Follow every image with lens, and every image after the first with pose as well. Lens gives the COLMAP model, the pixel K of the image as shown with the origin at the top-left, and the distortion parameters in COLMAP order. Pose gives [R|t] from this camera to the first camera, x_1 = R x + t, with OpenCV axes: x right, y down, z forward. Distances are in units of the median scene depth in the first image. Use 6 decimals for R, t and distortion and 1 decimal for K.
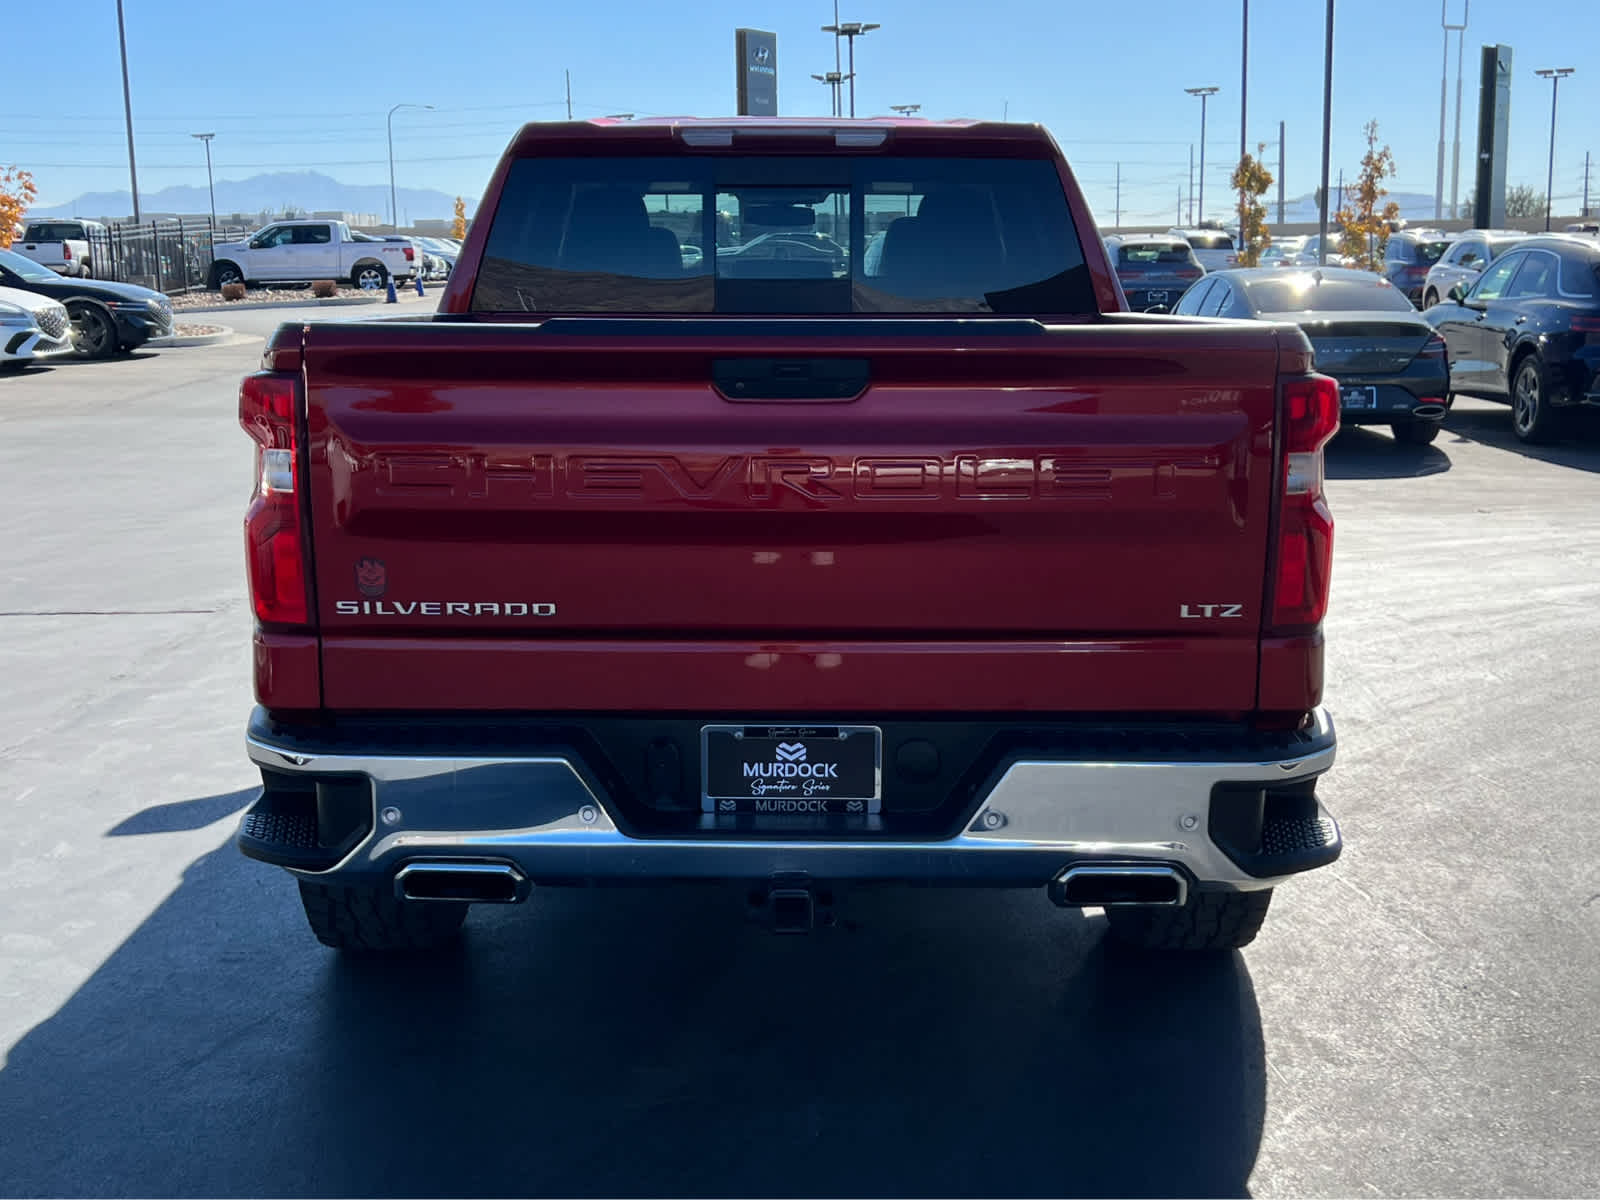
lens RADIAL K [[1926.5, 0, 800.0], [0, 1926.5, 600.0], [0, 0, 1]] dist [0.155066, -0.441052]
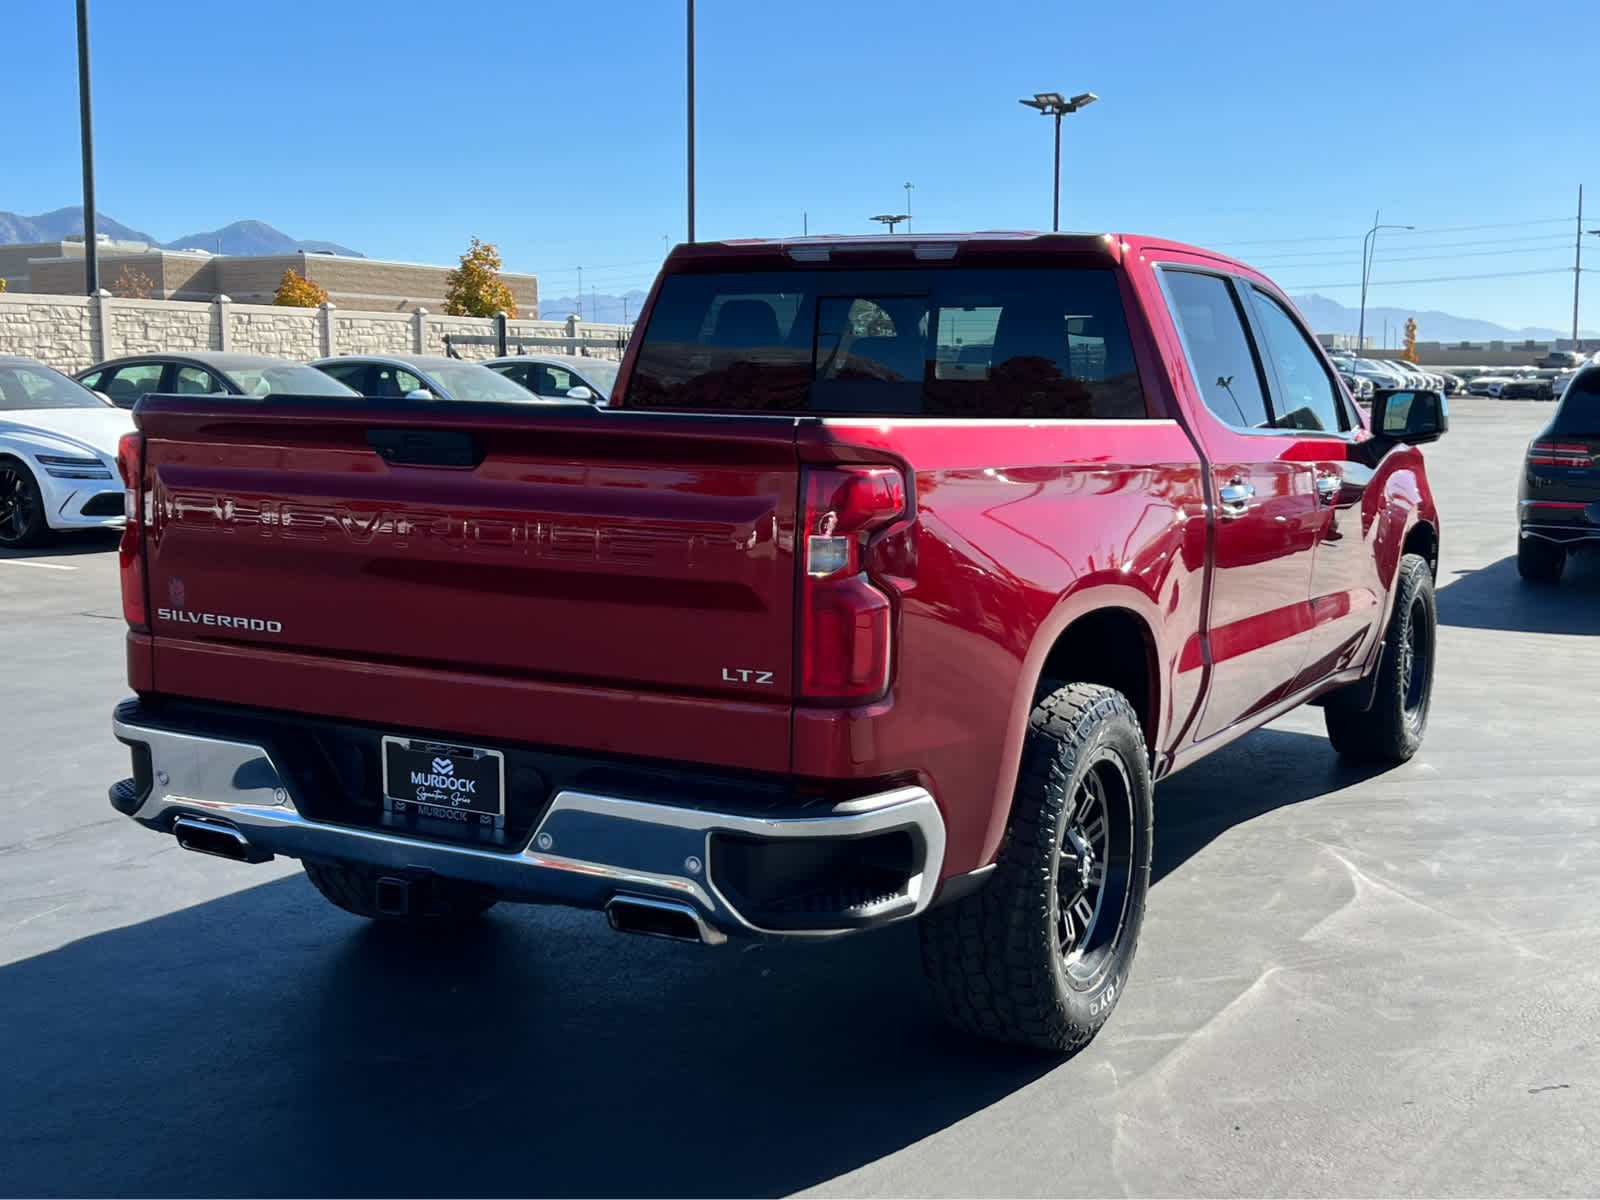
lens RADIAL K [[1926.5, 0, 800.0], [0, 1926.5, 600.0], [0, 0, 1]] dist [0.155066, -0.441052]
pose [[0.885482, 0.071927, -0.459073, 0.719707], [-0.099637, 0.994358, -0.036390, -0.000373], [0.453865, 0.077963, 0.887653, 0.047034]]
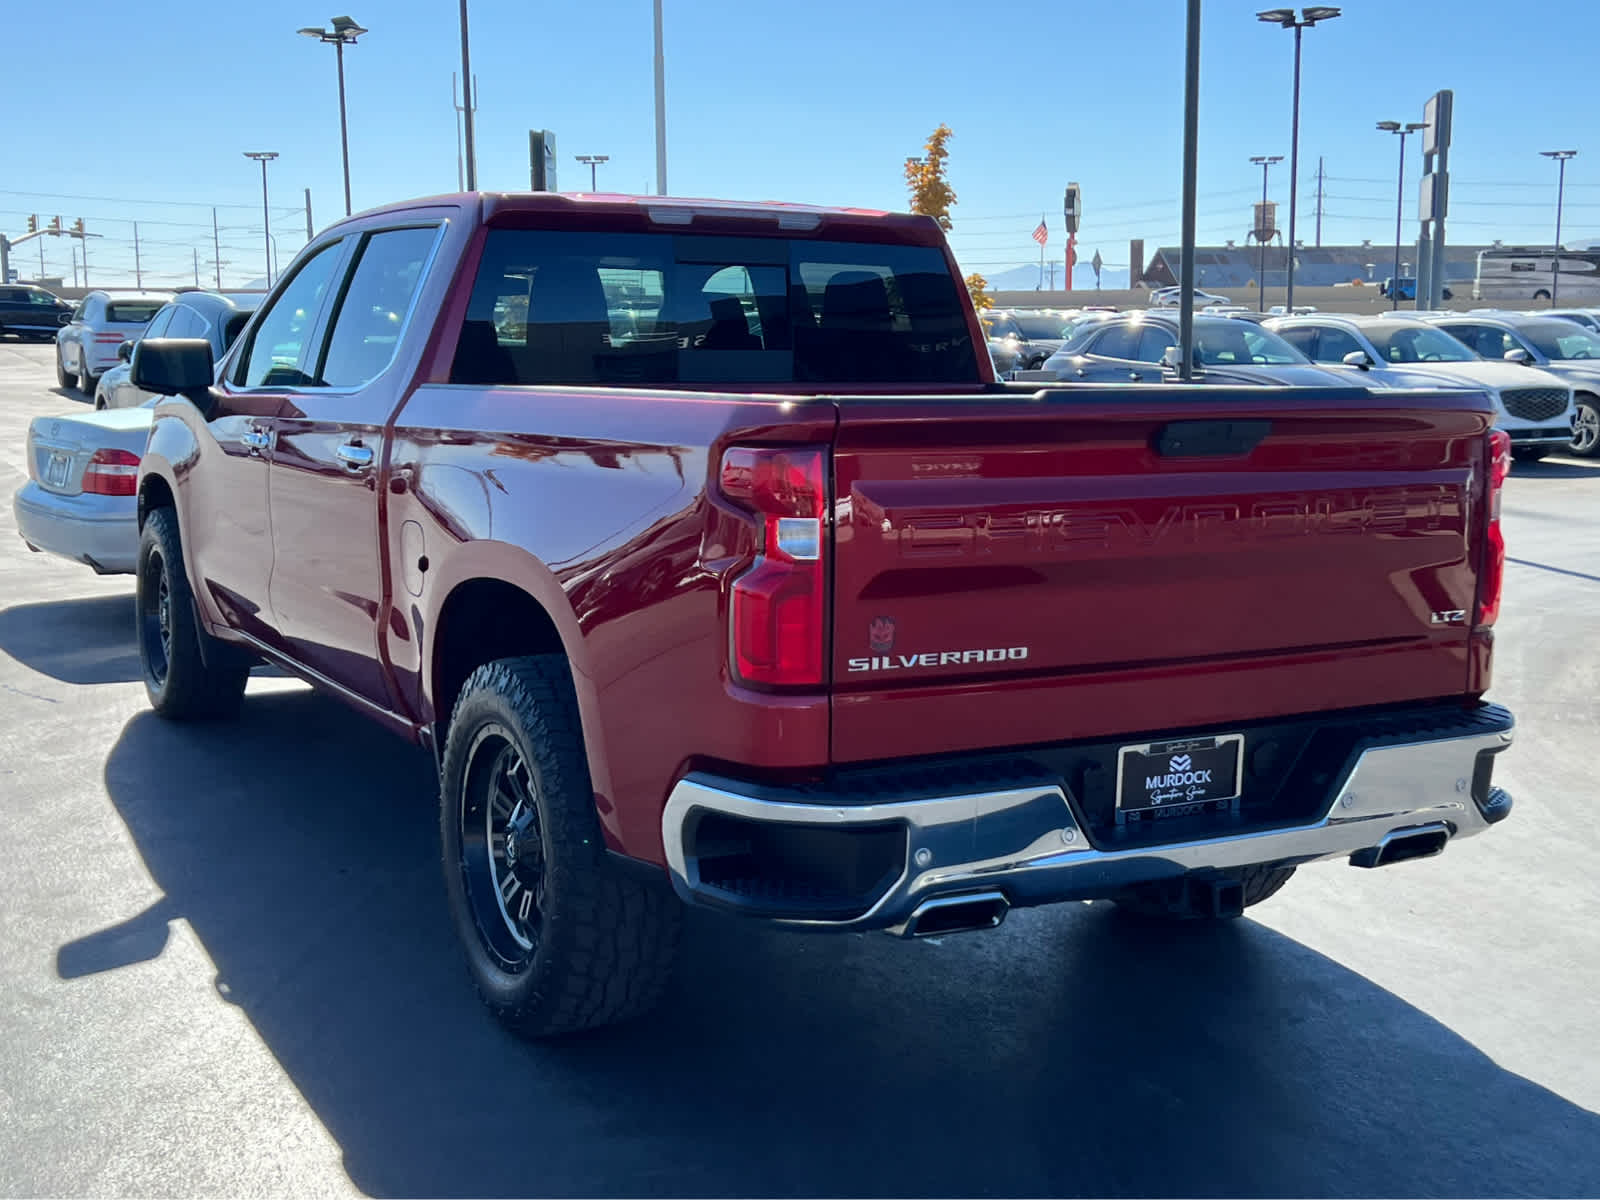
lens RADIAL K [[1934.3, 0, 816.8], [0, 1934.3, 593.1], [0, 0, 1]] dist [0.148801, -0.430479]
pose [[0.868237, -0.056731, 0.492896, -0.757454], [0.074863, 0.997047, -0.017114, -0.018634], [-0.490469, 0.051759, 0.869920, 0.093824]]
